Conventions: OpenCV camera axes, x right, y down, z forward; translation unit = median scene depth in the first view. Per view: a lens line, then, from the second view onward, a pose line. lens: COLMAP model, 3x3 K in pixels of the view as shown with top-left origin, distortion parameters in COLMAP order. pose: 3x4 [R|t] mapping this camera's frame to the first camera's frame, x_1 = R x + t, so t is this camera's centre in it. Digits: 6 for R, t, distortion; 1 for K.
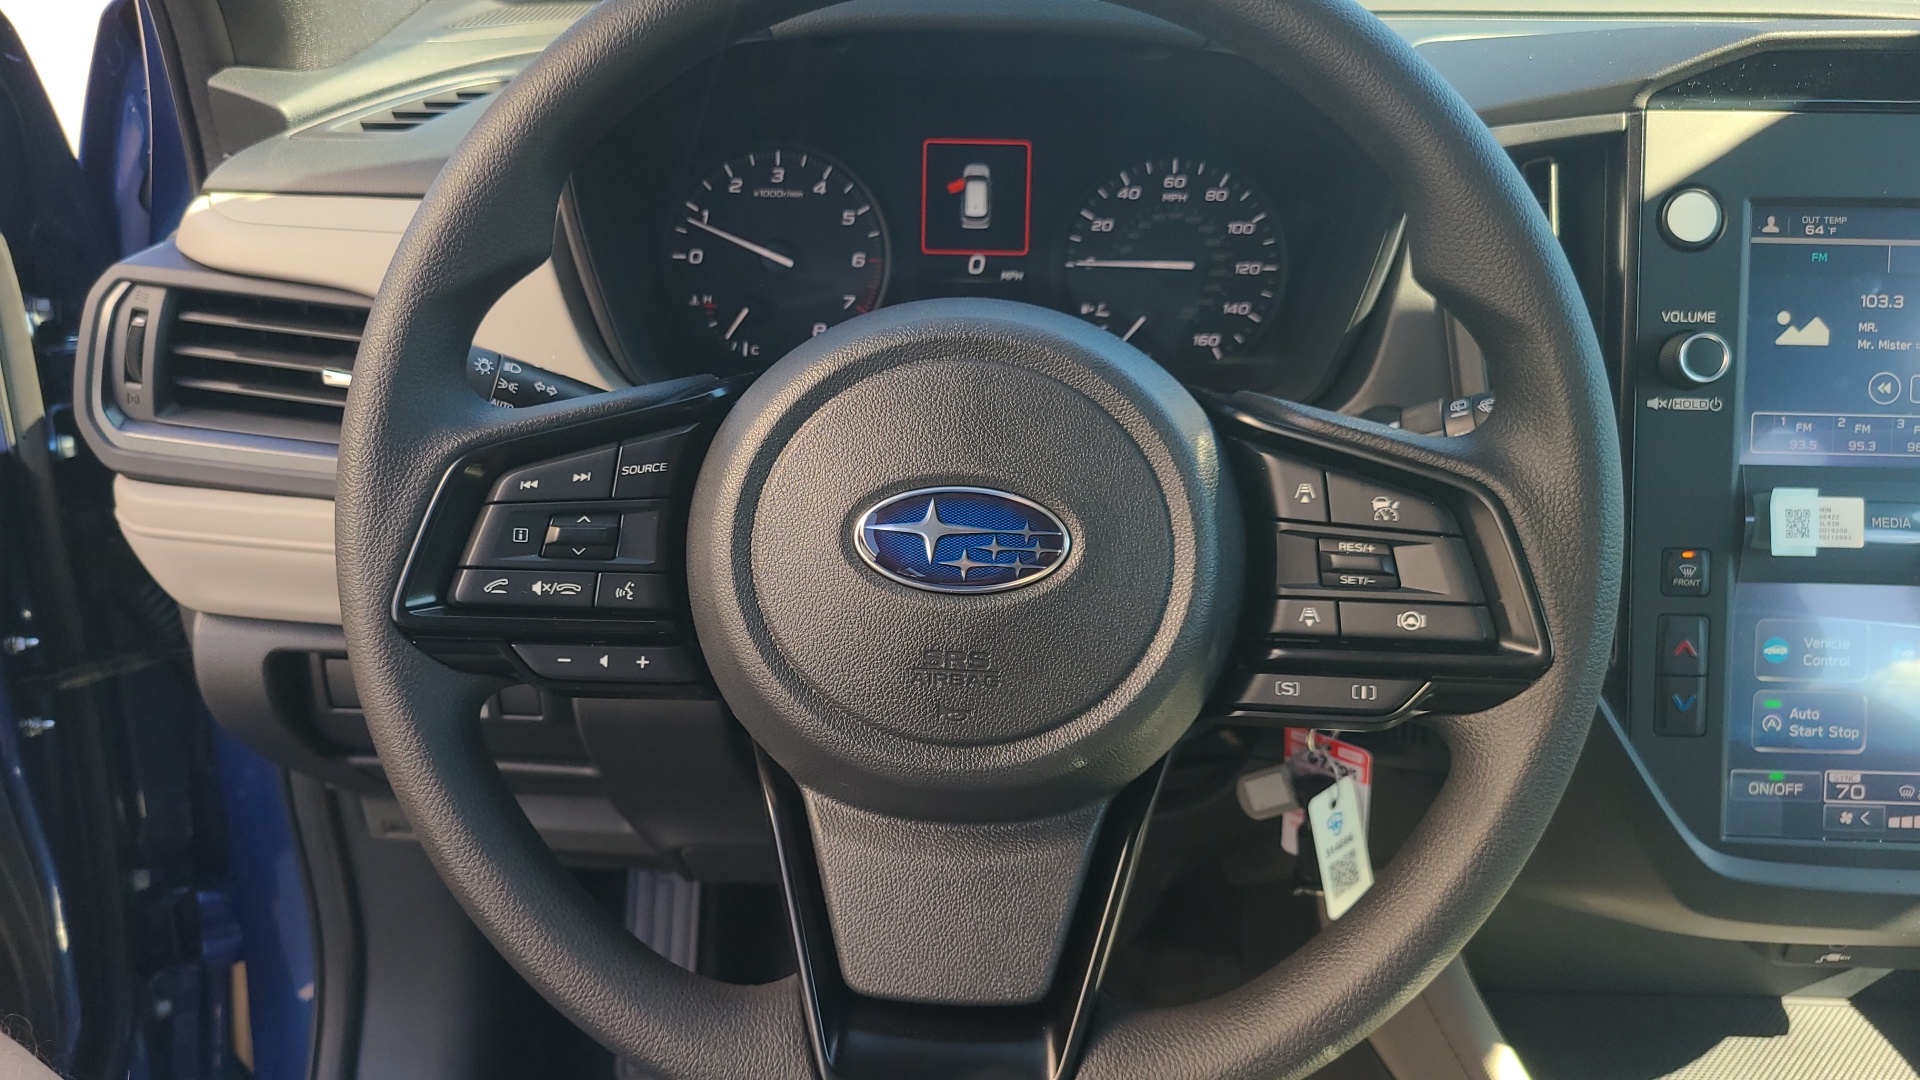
lens RADIAL K [[1441.2, 0, 935.3], [0, 1441.2, 524.3], [0, 0, 1]] dist [0.049371, -0.022382]
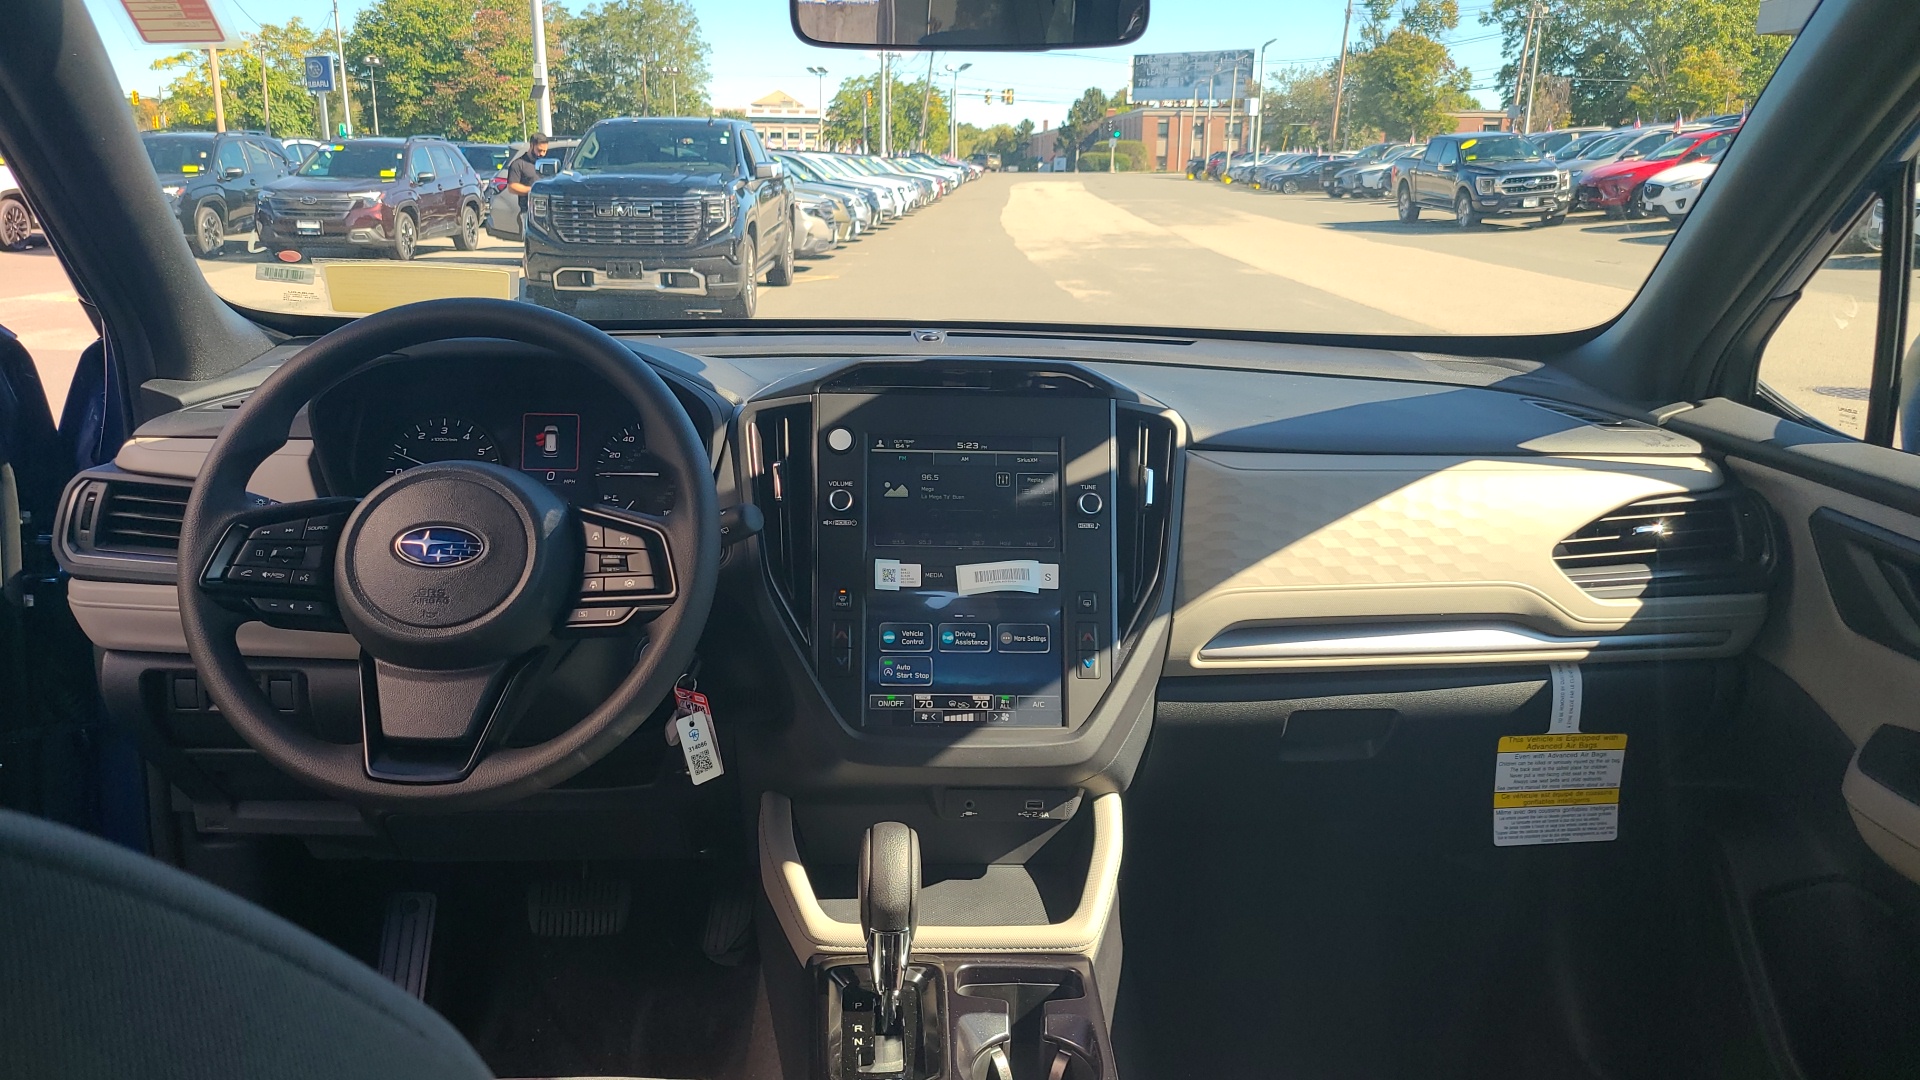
lens RADIAL K [[1441.2, 0, 957.2], [0, 1441.2, 516.3], [0, 0, 1]] dist [0.049371, -0.022382]
pose [[0.997421, -0.006713, 0.071464, 0.686728], [0.022617, 0.974293, -0.224146, 0.507287], [-0.068122, 0.225185, 0.971932, -1.424308]]
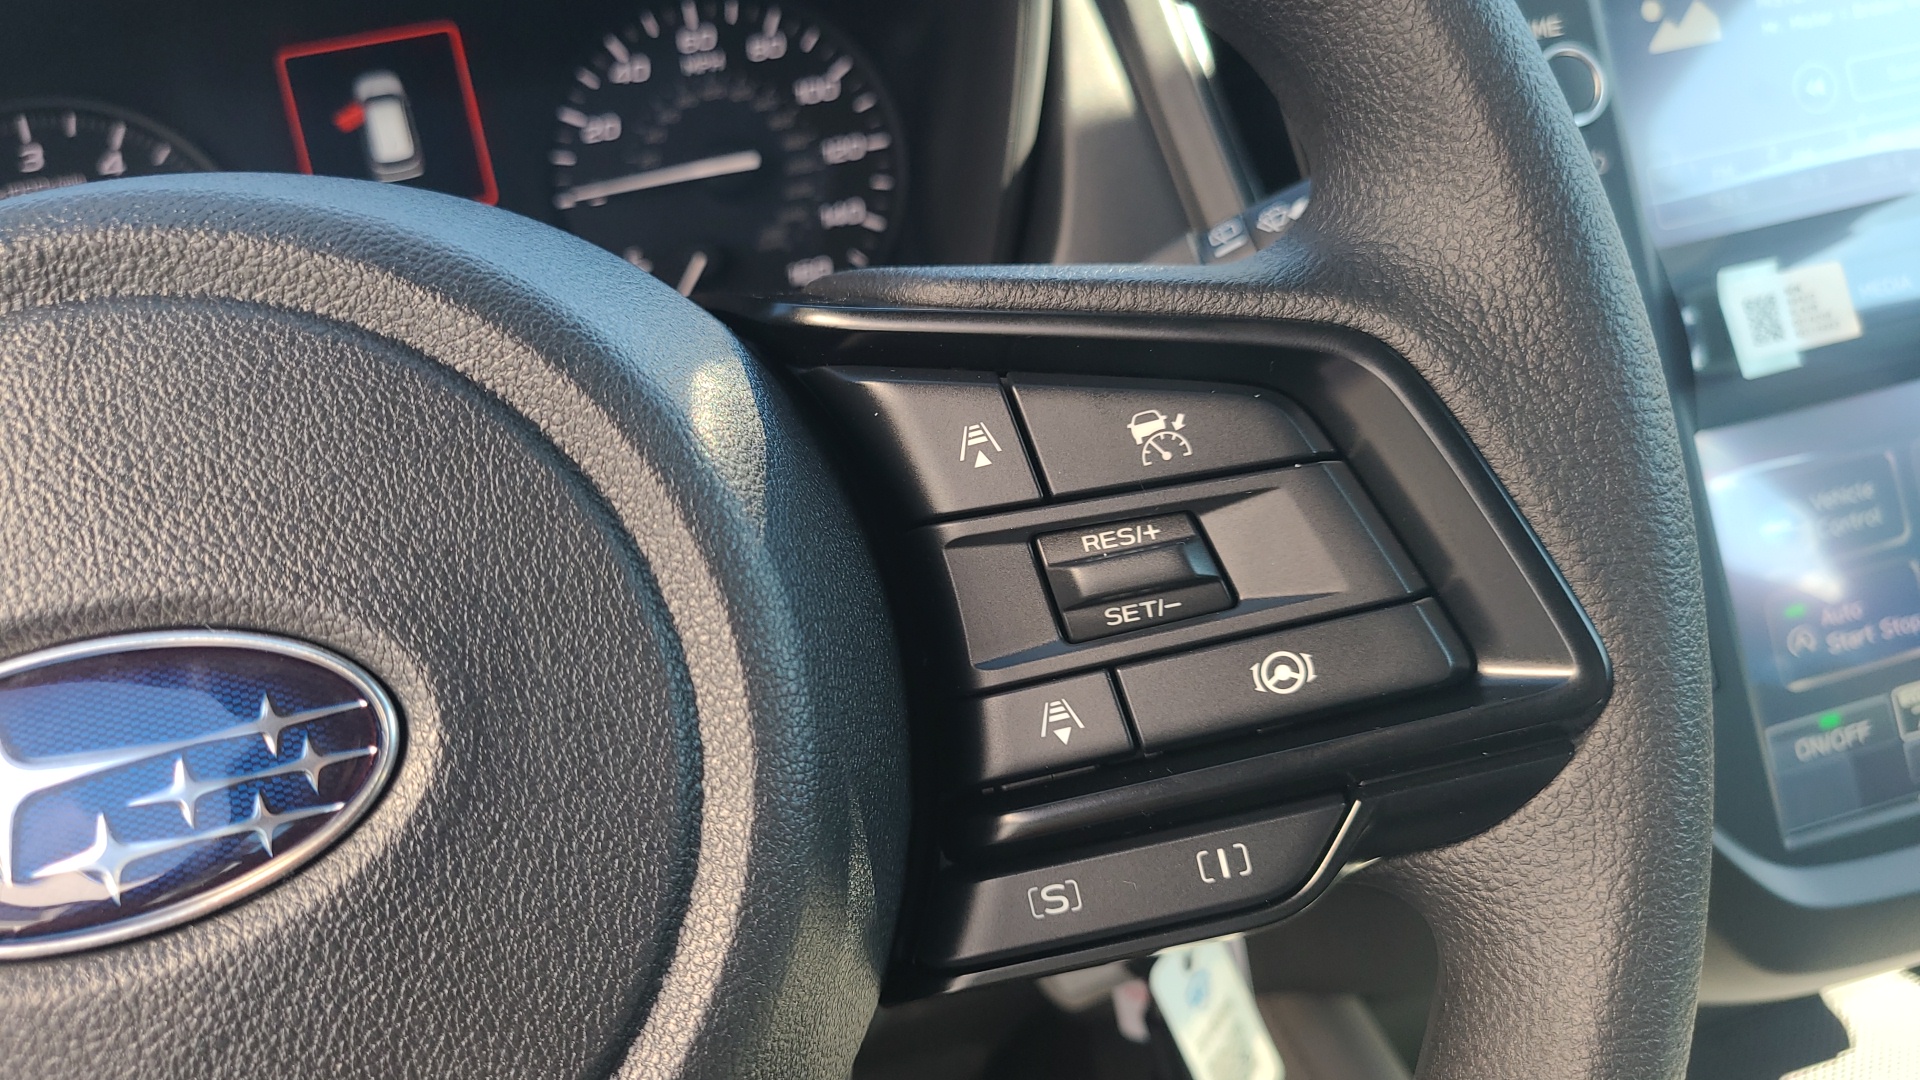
lens RADIAL K [[1441.2, 0, 942.6], [0, 1441.2, 530.2], [0, 0, 1]] dist [0.049371, -0.022382]
pose [[0.953343, -0.247530, 0.172819, 0.163741], [0.252729, 0.967501, -0.008404, 0.003835], [-0.165122, 0.051688, 0.984918, 0.575001]]
